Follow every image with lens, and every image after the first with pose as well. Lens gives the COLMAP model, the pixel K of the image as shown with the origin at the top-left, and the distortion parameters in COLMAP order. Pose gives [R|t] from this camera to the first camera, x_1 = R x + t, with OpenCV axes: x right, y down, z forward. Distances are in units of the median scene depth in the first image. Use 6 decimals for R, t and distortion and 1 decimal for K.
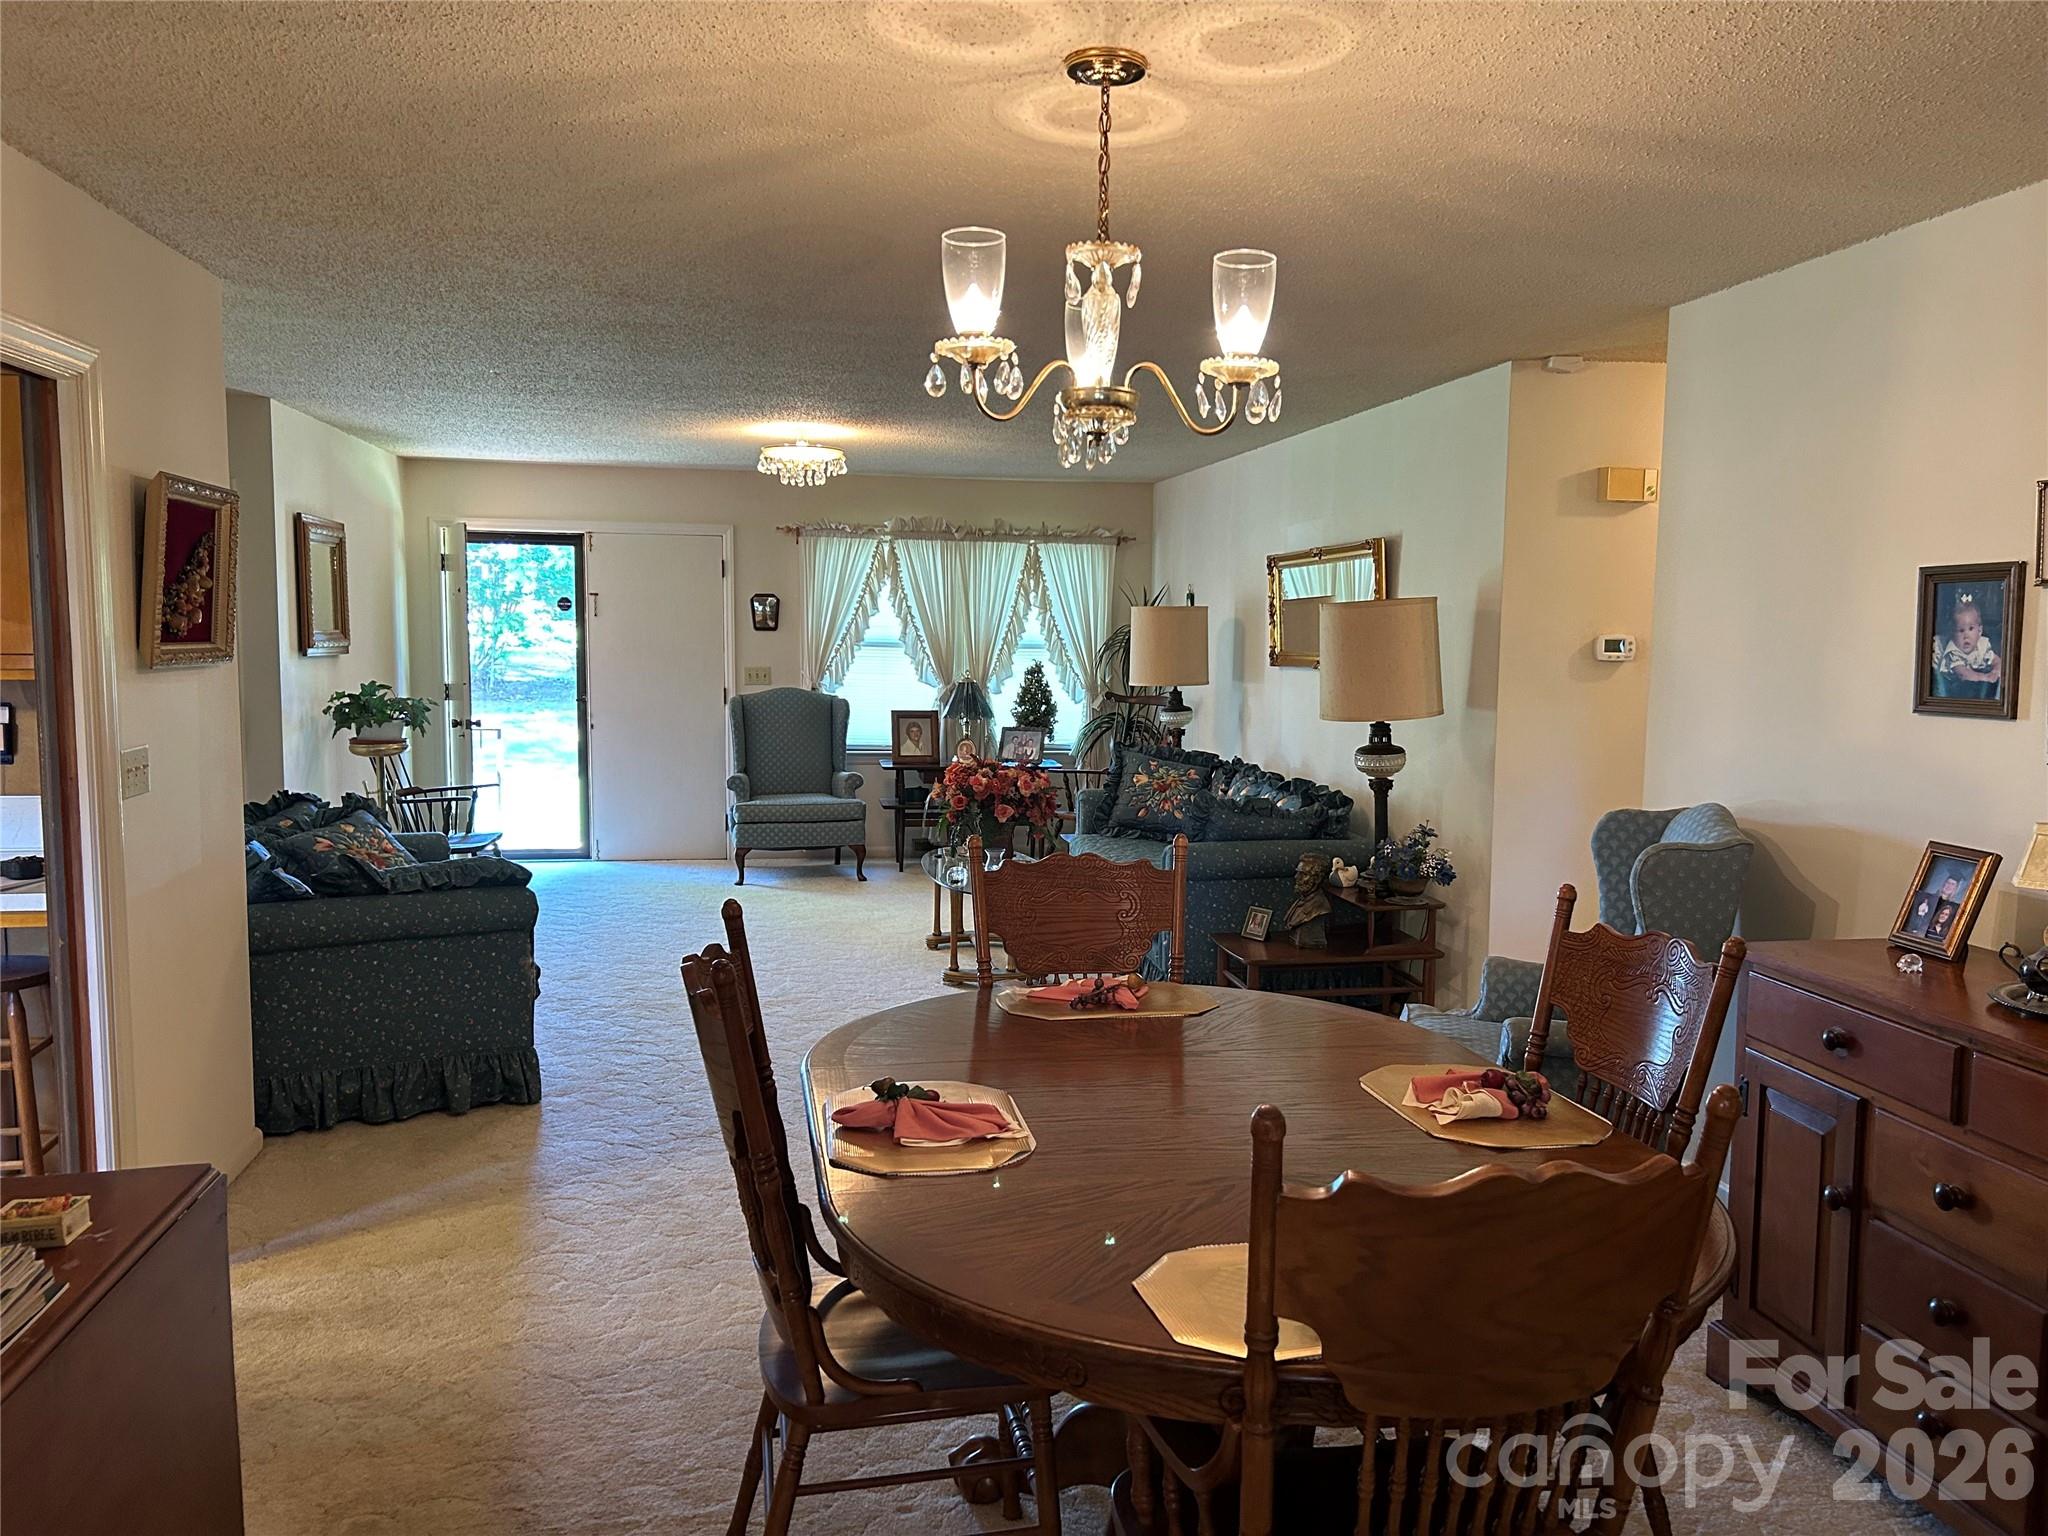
lens RADIAL K [[1532.9, 0, 1038.4], [0, 1532.9, 793.9], [0, 0, 1]] dist [0.100798, -0.180642]
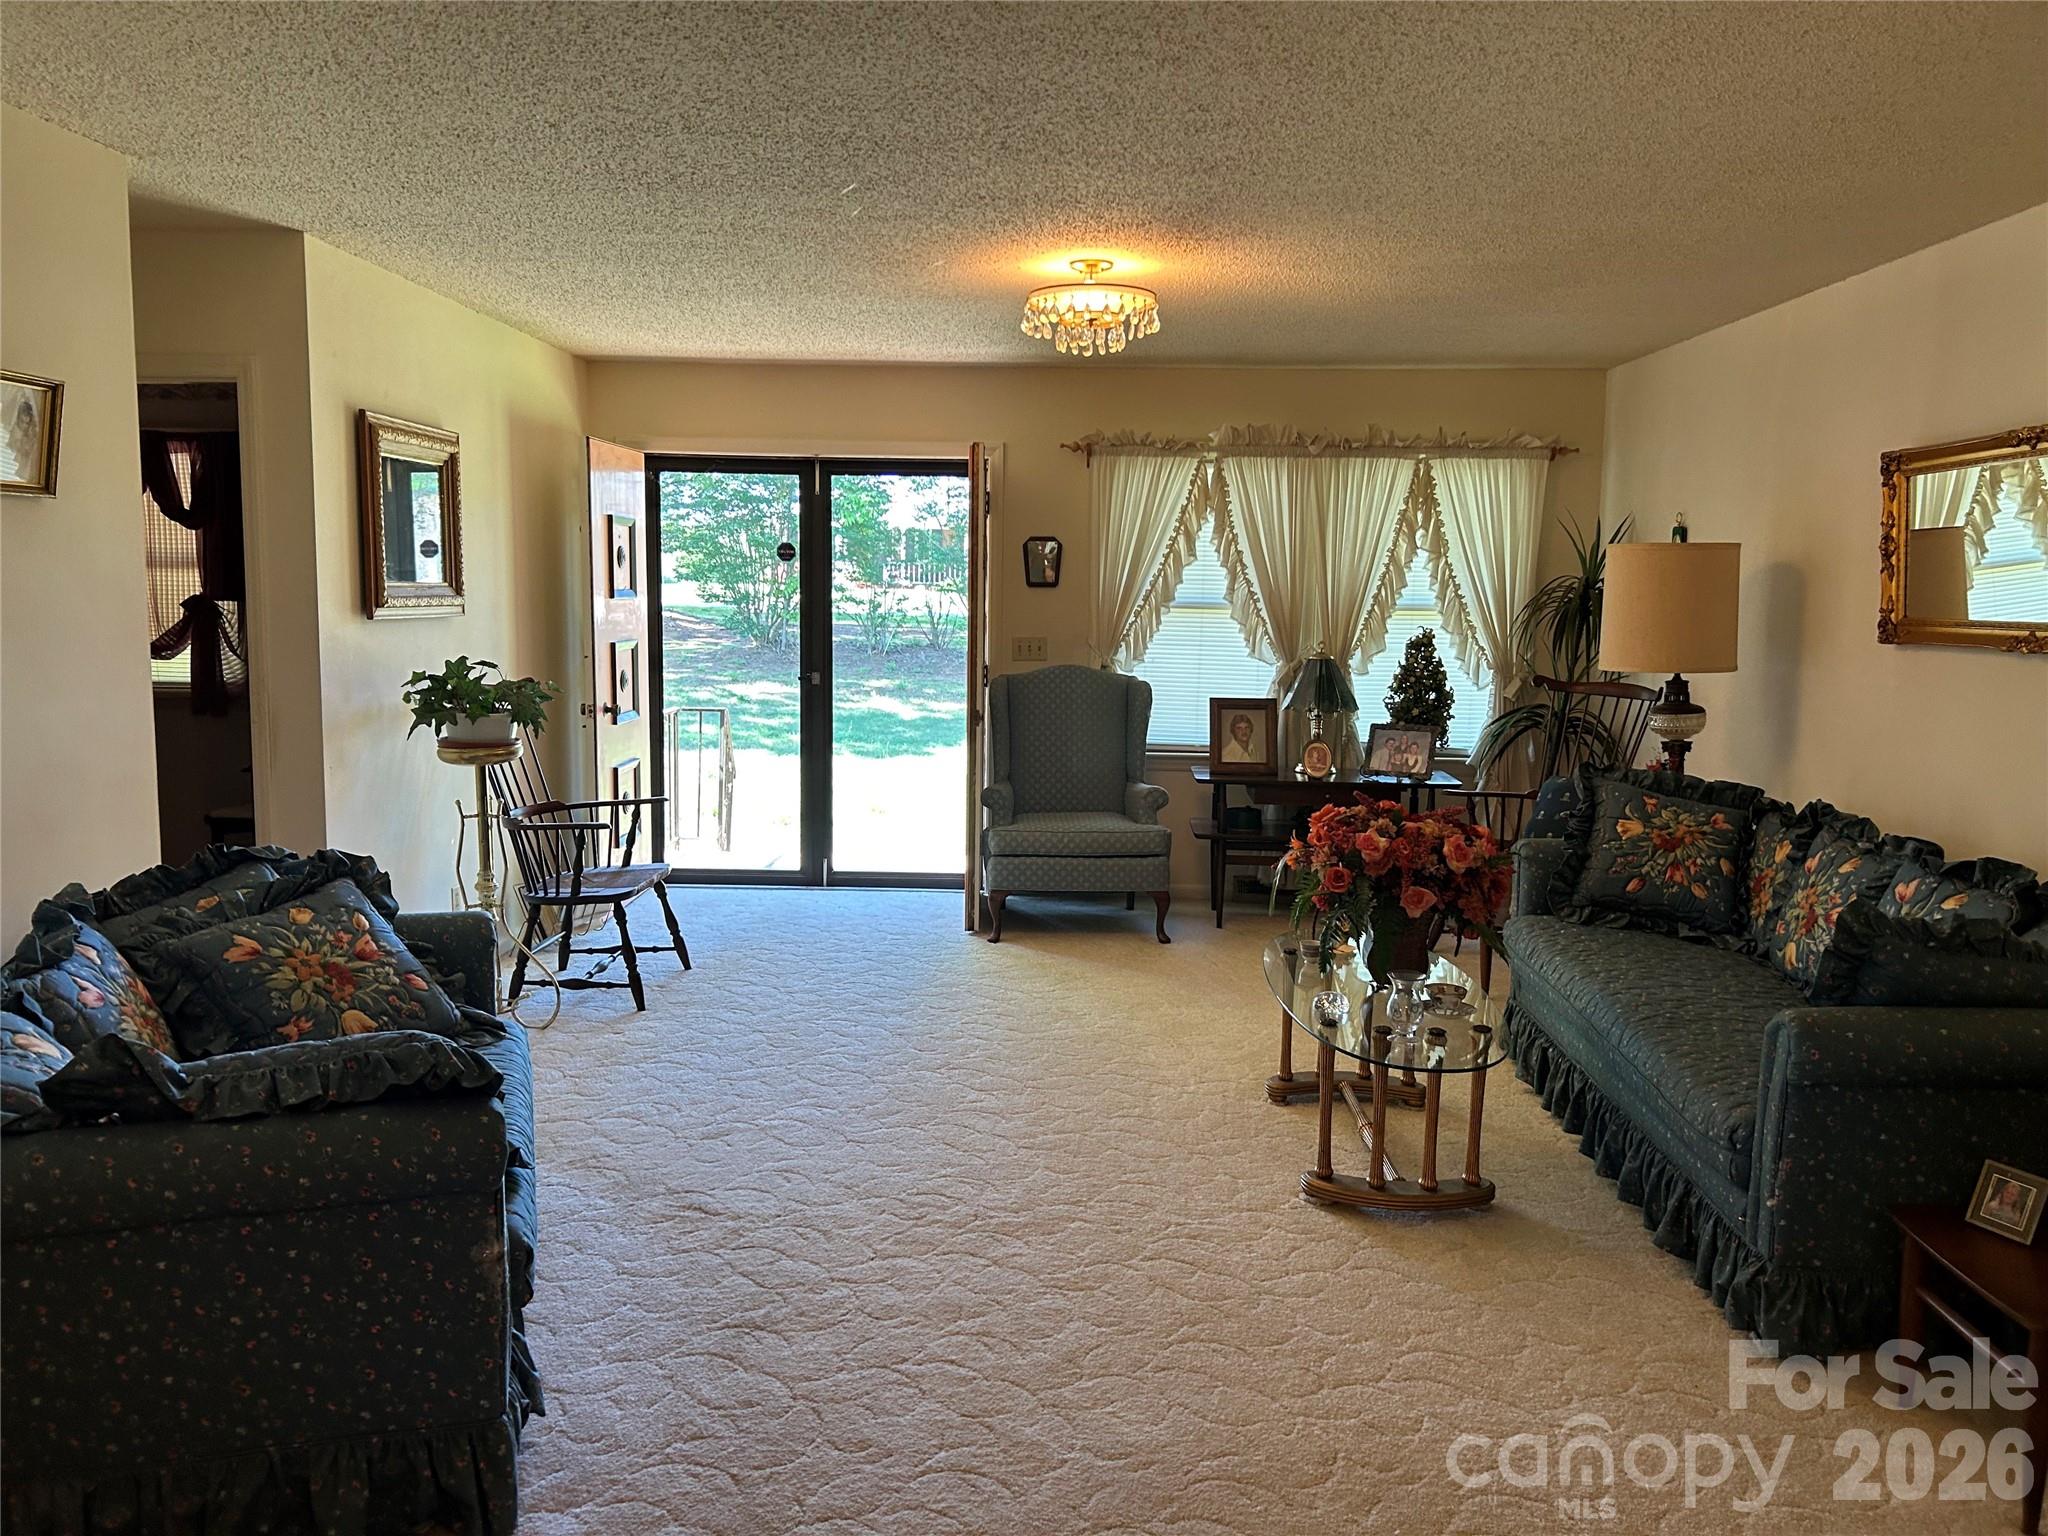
lens RADIAL K [[1544.4, 0, 1014.9], [0, 1544.4, 771.7], [0, 0, 1]] dist [0.129018, -0.178643]
pose [[0.977748, 0.026462, -0.208109, -0.034400], [-0.024265, 0.999620, 0.013104, -0.027525], [0.208377, -0.007763, 0.978018, 0.279372]]
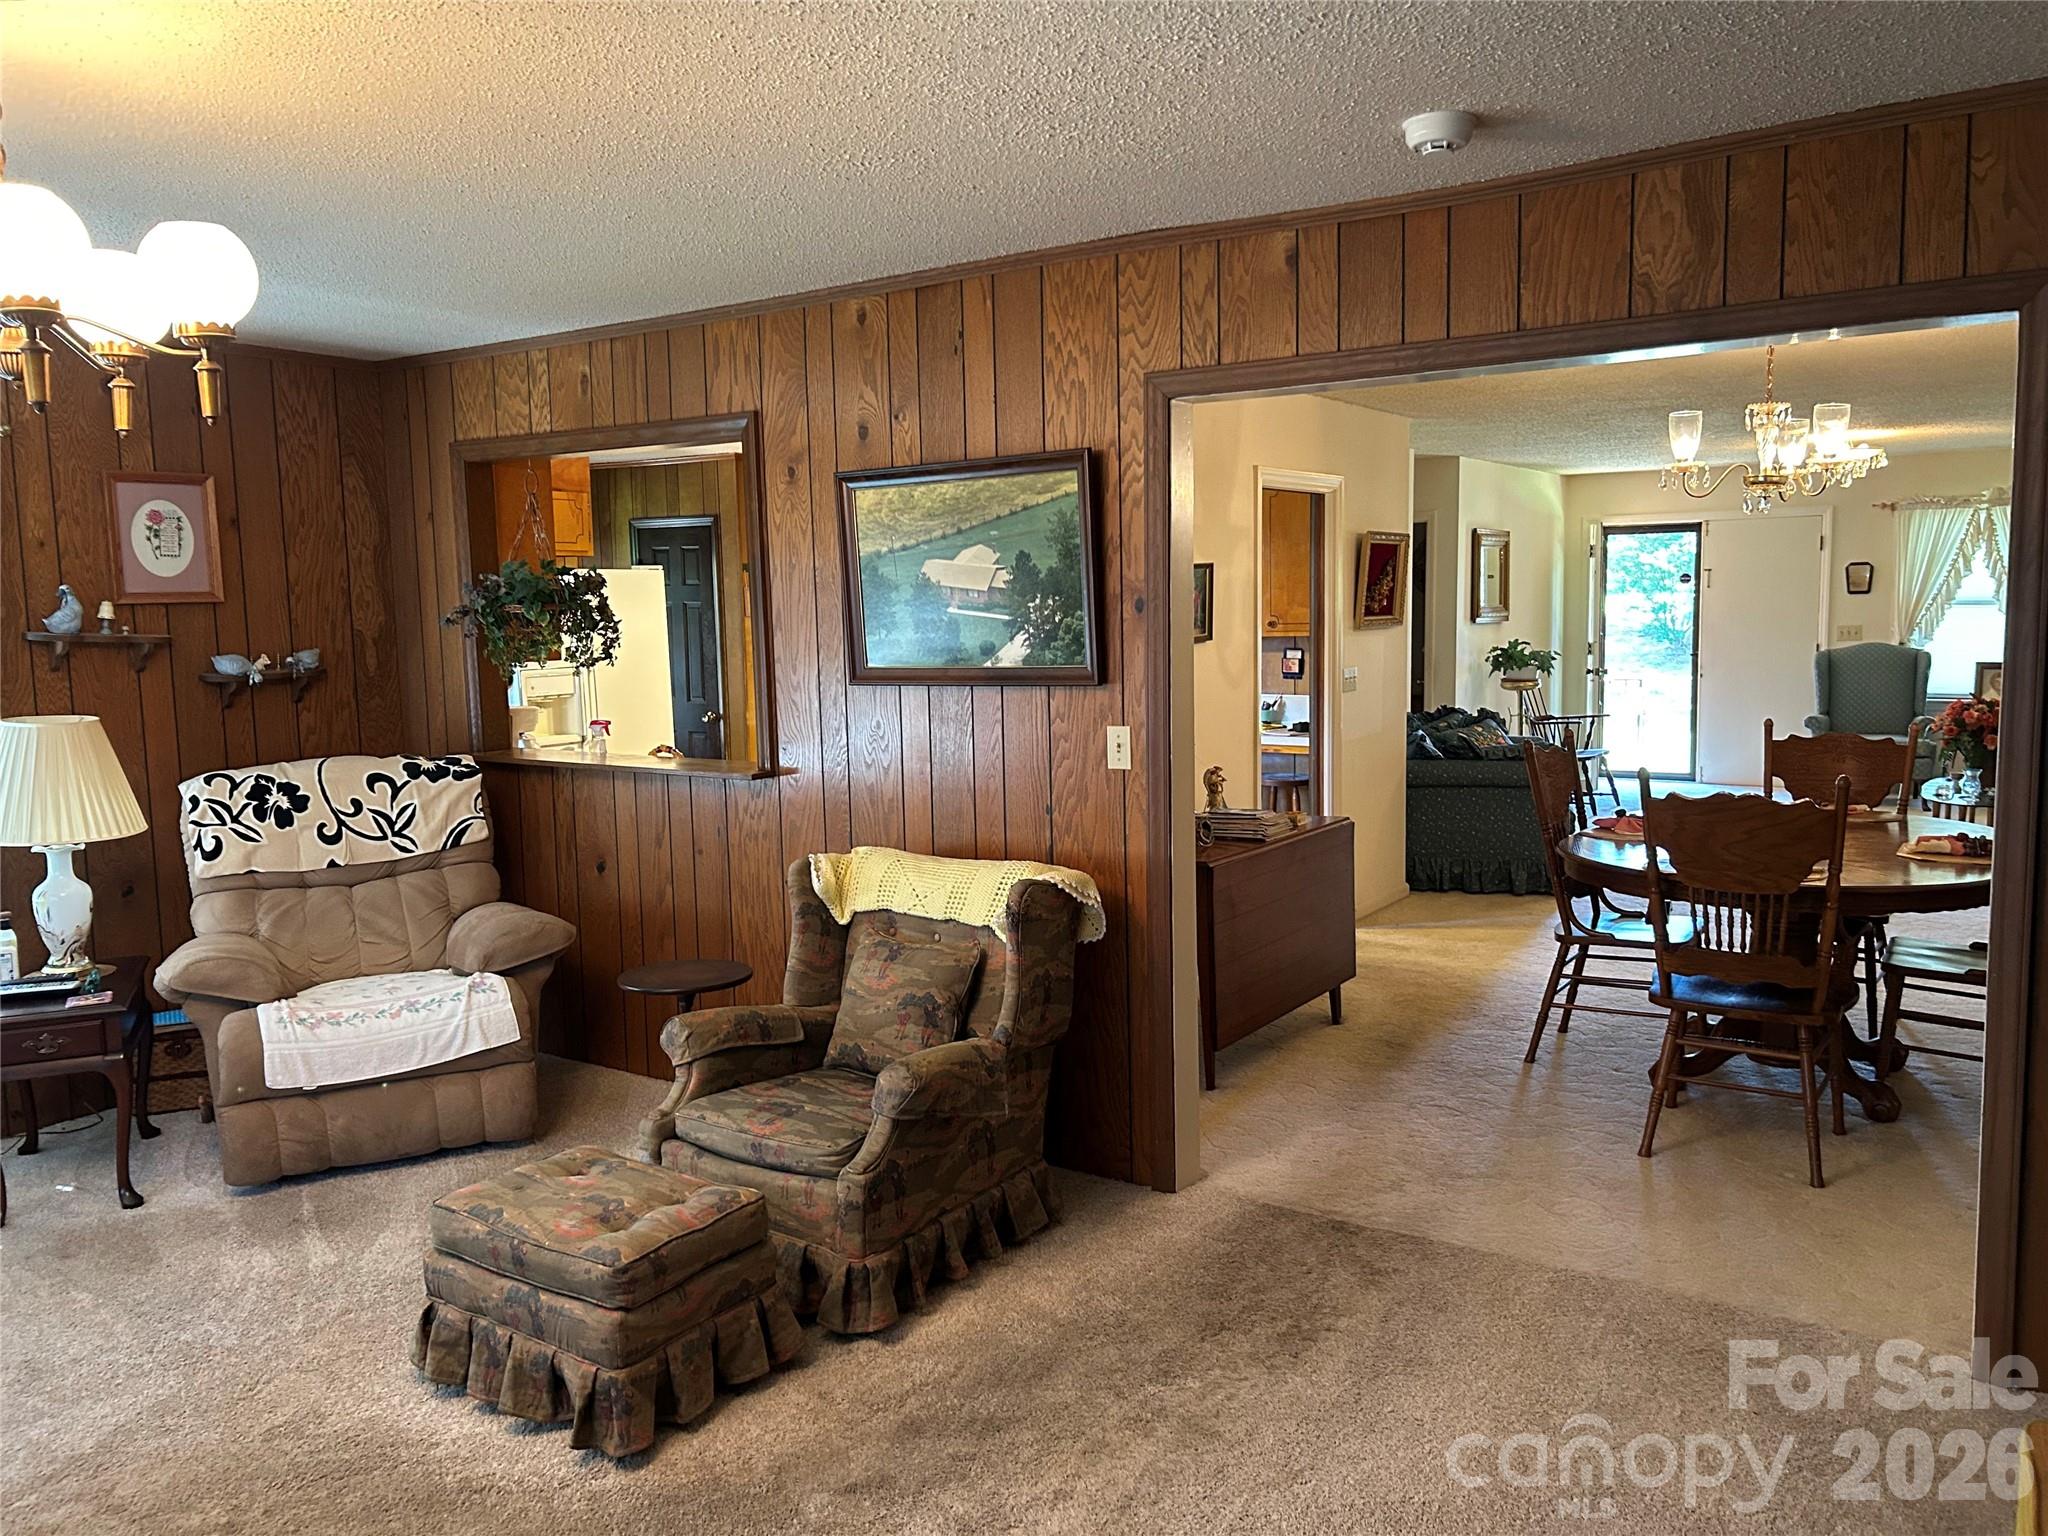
lens RADIAL K [[1533.1, 0, 1024.0], [0, 1533.1, 768.0], [0, 0, 1]] dist [0.007874, 0.000186]
pose [[0.713586, 0.047825, -0.698934, 0.195331], [-0.045034, 0.998735, 0.022361, 0.028330], [0.699119, 0.015519, 0.714837, -0.273637]]
